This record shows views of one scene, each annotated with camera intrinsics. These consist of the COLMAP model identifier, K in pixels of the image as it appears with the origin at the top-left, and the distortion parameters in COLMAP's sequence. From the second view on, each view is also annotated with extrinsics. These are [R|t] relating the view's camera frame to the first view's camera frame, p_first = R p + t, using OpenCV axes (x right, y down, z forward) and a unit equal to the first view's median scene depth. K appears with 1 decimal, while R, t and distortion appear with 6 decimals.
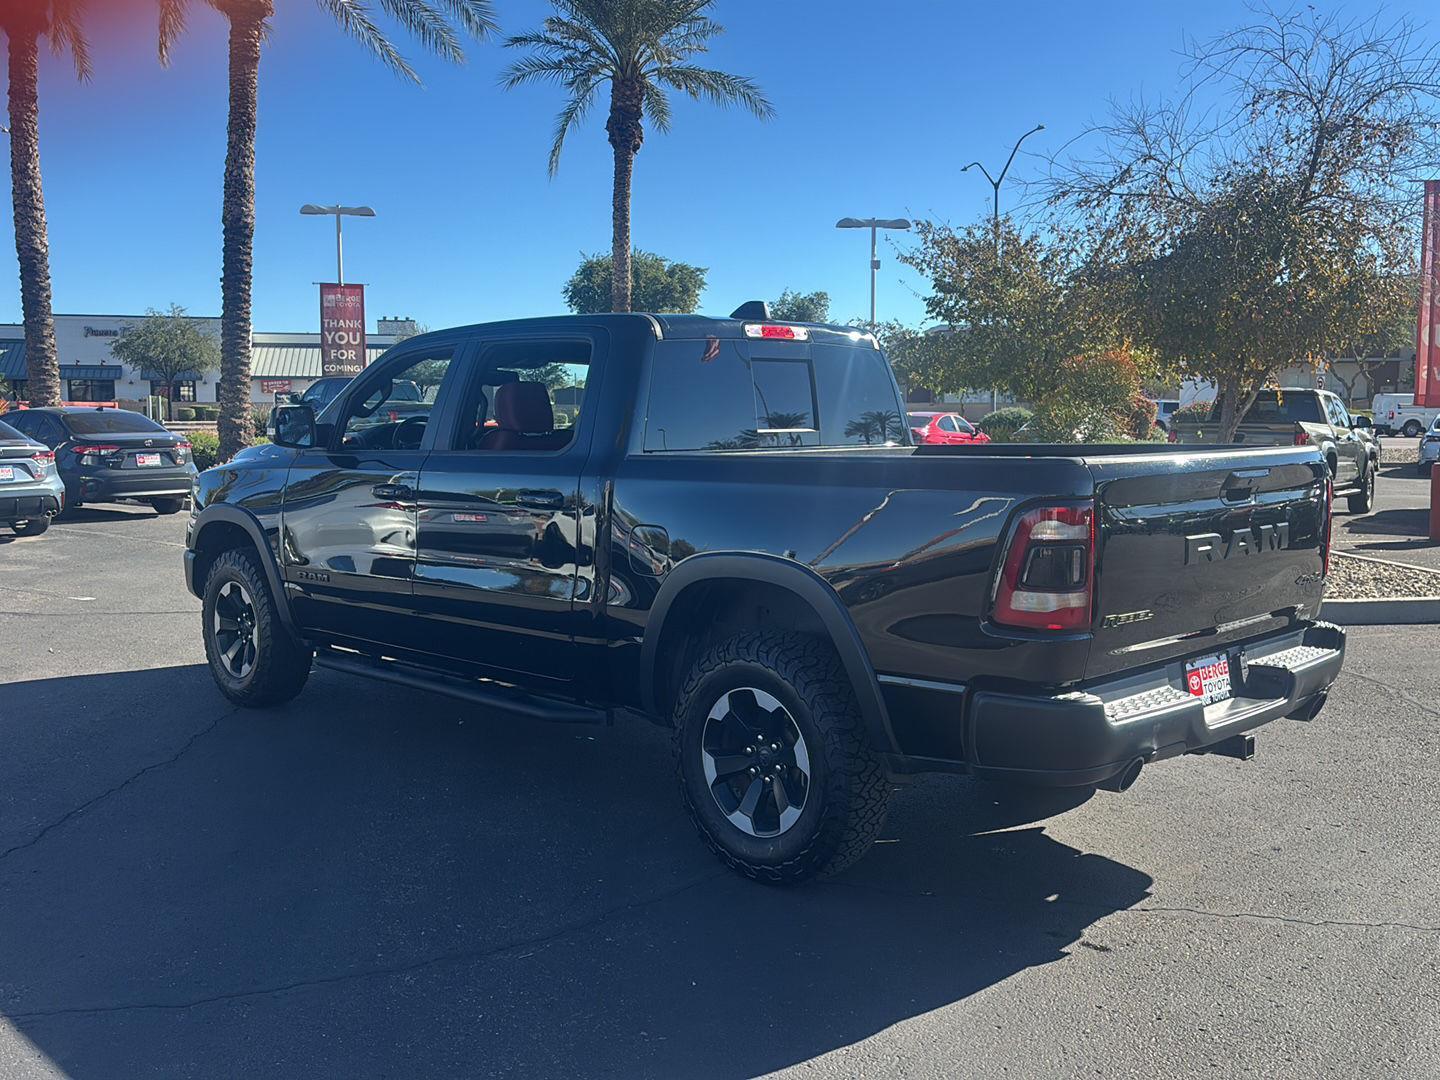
lens RADIAL K [[1355.2, 0, 747.6], [0, 1355.2, 595.4], [0, 0, 1]] dist [0.013428, 0.000000]
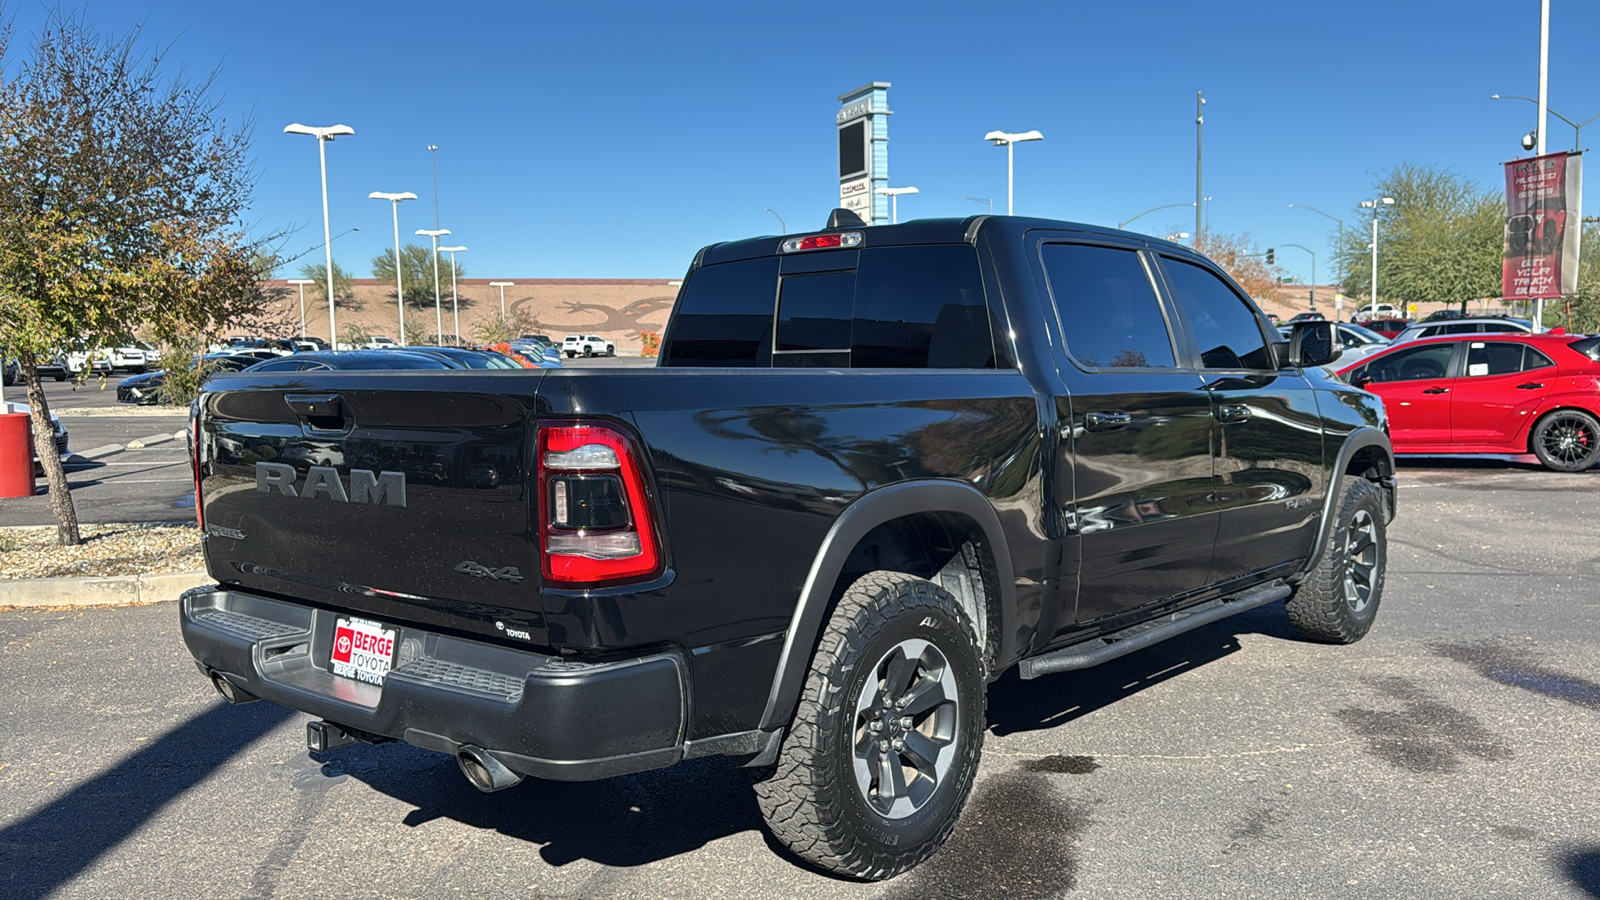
lens RADIAL K [[1299.0, 0, 800.4], [0, 1299.0, 438.2], [0, 0, 1]] dist [0.052926, -0.070392]
pose [[0.068323, 0.054530, -0.996172, 1.014702], [-0.114121, 0.992378, 0.046495, -0.117522], [0.991115, 0.110508, 0.074026, 1.062881]]
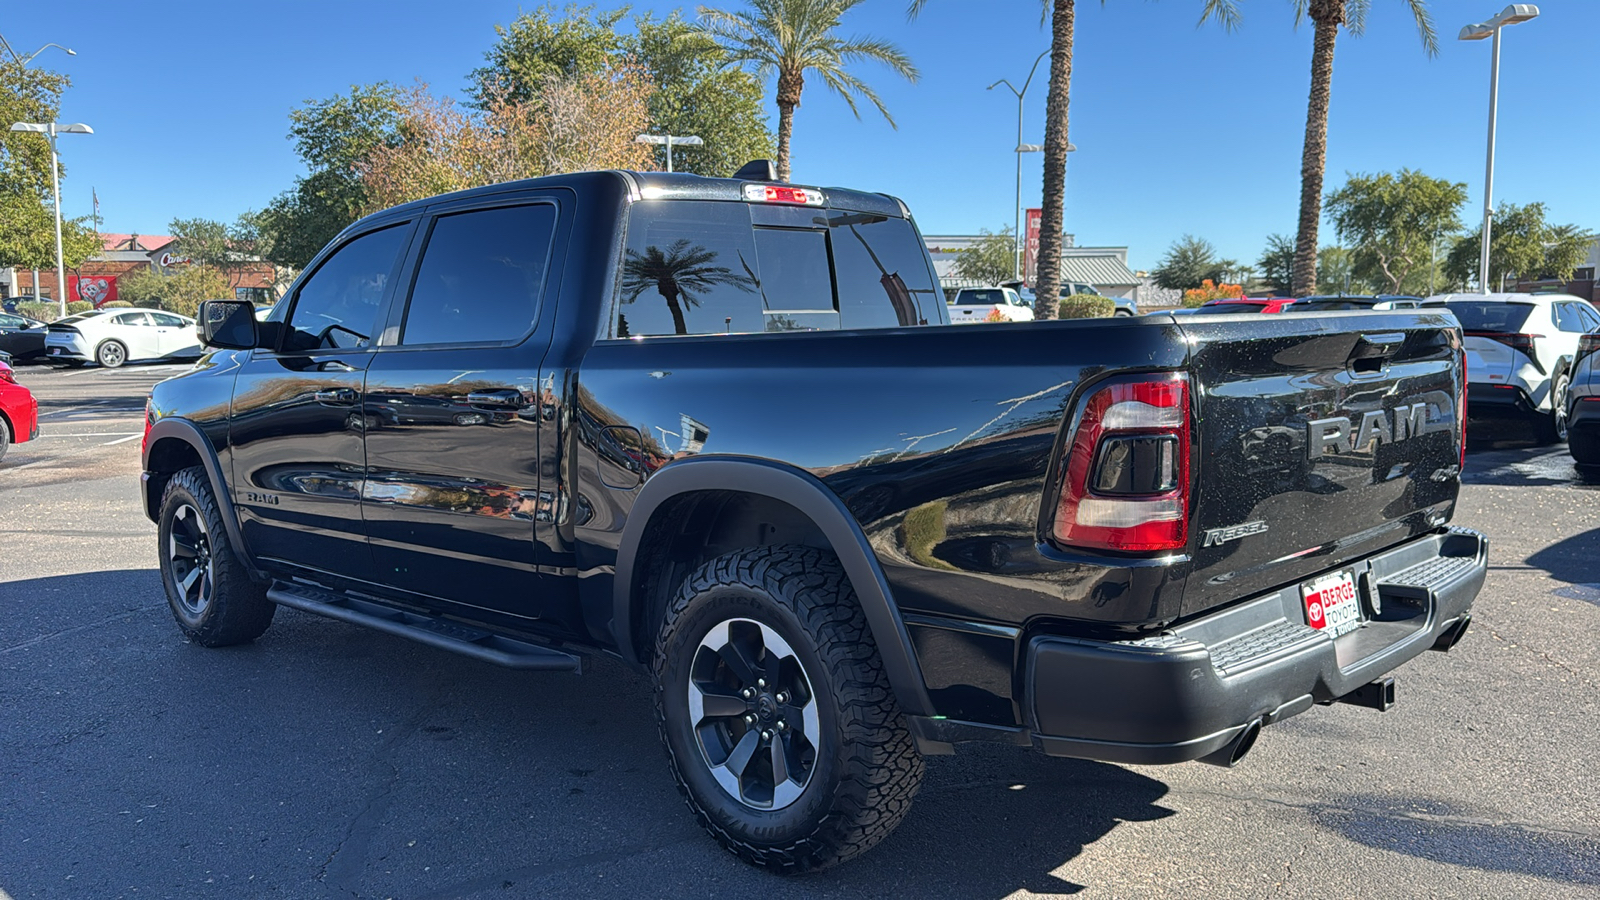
lens RADIAL K [[1299.0, 0, 793.8], [0, 1299.0, 442.5], [0, 0, 1]] dist [0.052926, -0.070392]
pose [[0.999735, -0.022934, 0.001716, 0.030334], [0.022989, 0.998703, -0.045433, -0.004008], [-0.000672, 0.045460, 0.998966, 0.223758]]
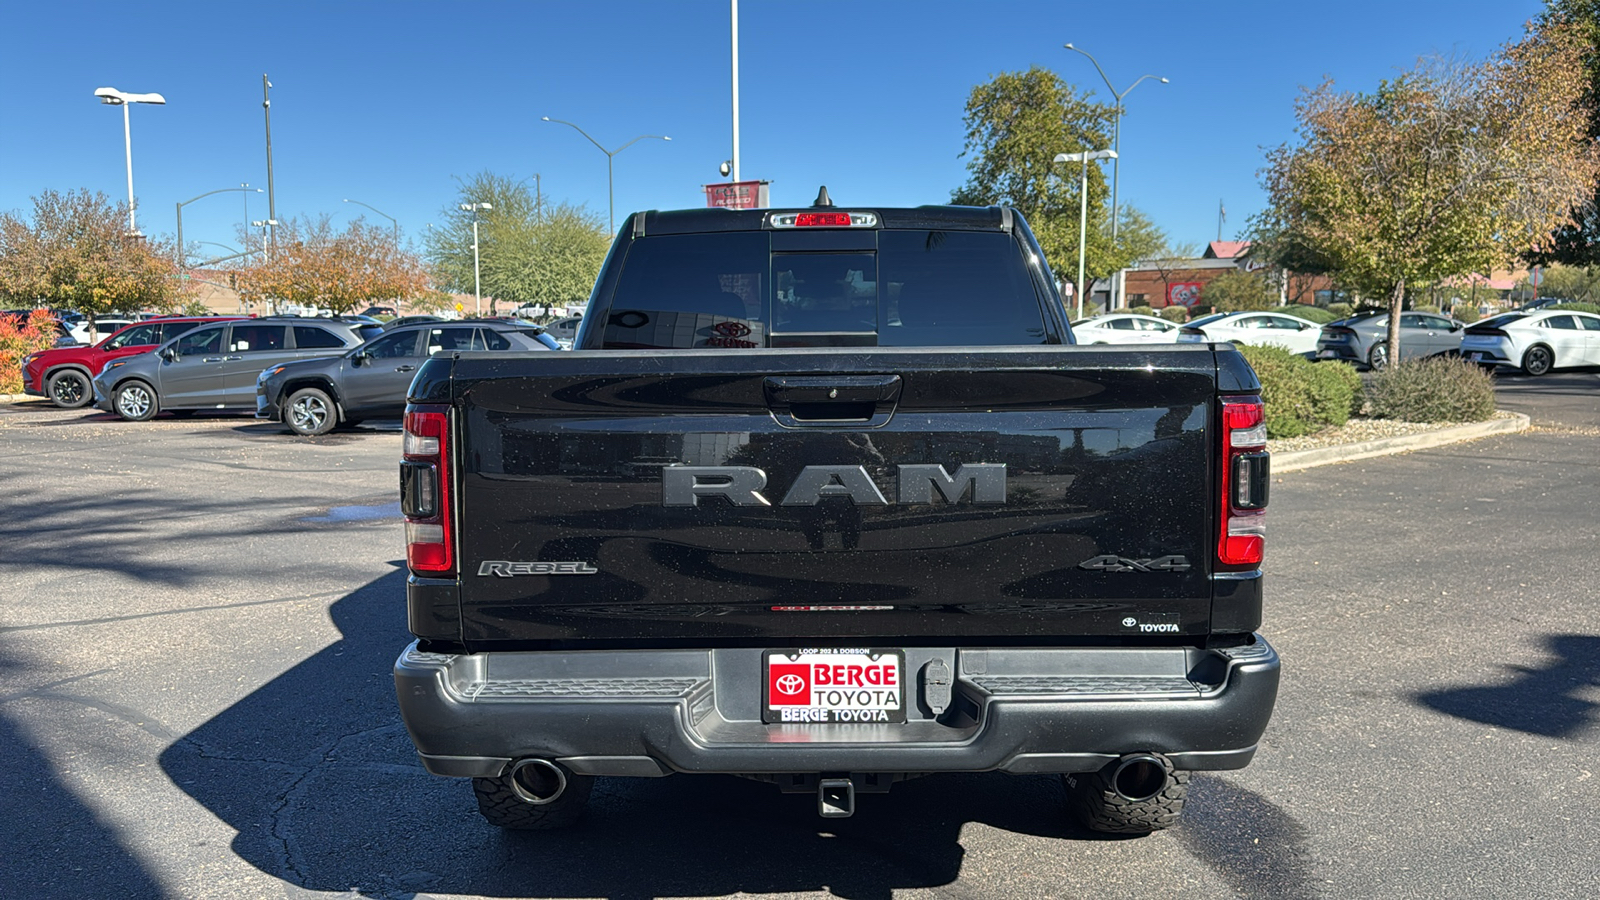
lens RADIAL K [[1299.0, 0, 799.6], [0, 1299.0, 438.2], [0, 0, 1]] dist [0.052926, -0.070392]
pose [[0.698501, 0.044725, -0.714210, 0.699697], [-0.087305, 0.995916, -0.023019, -0.039142], [0.710263, 0.078433, 0.699553, 0.471723]]
